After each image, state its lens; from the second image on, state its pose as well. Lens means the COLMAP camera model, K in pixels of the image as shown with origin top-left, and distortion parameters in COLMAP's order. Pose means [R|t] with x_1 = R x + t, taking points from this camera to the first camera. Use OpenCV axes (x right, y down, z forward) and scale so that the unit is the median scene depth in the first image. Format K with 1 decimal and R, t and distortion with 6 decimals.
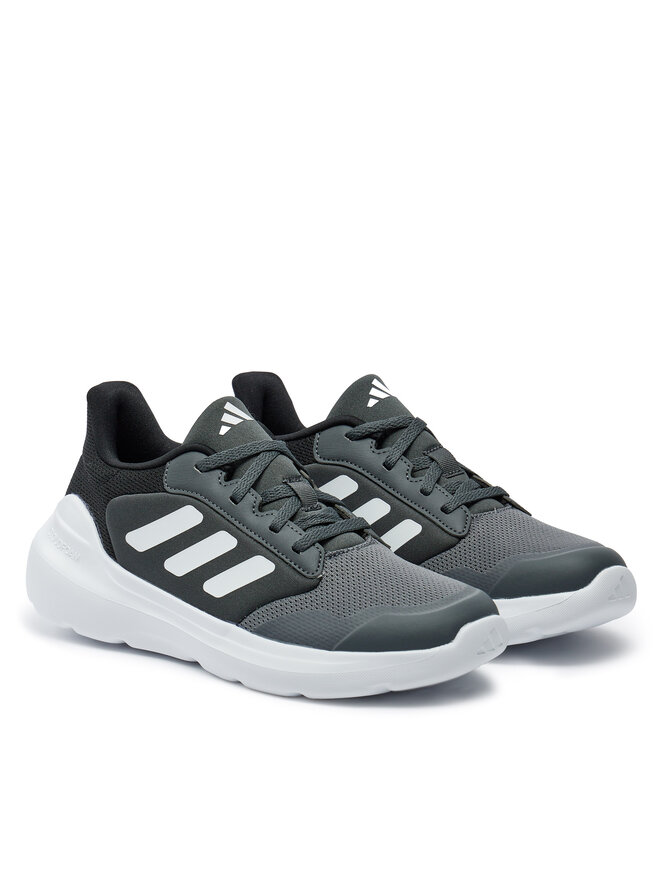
lens RADIAL K [[2590.8, 0, 330.1], [0, 2590.8, 439.9], [0, 0, 1]] dist [0.035709, 0.000000]
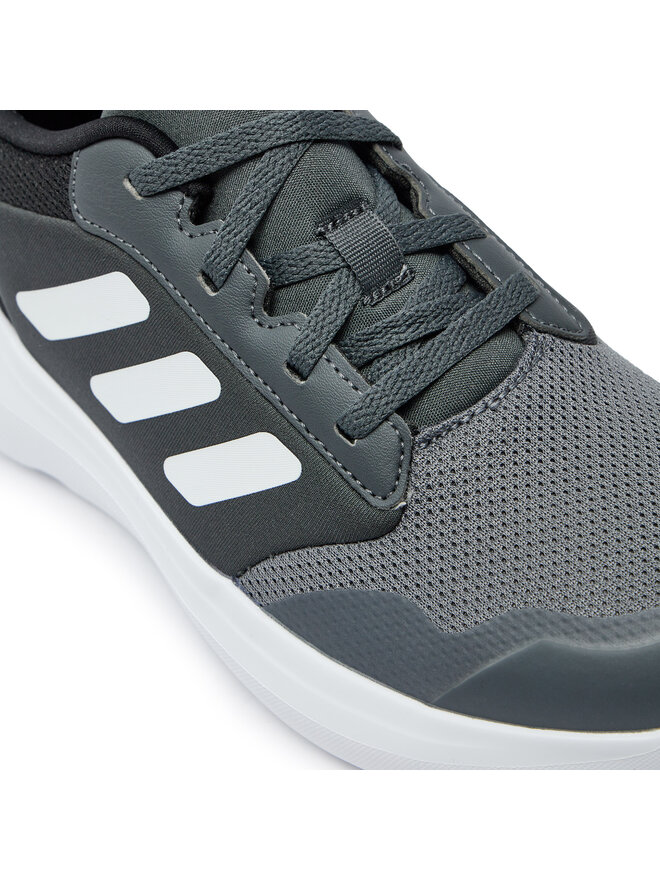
lens RADIAL K [[2078.6, 0, 329.6], [0, 2078.6, 440.1], [0, 0, 1]] dist [-0.004350, 0.000000]
pose [[0.976235, -0.003568, -0.216684, 0.057819], [0.124307, 0.828246, 0.546404, -0.142355], [0.177518, -0.560354, 0.809006, 0.709488]]
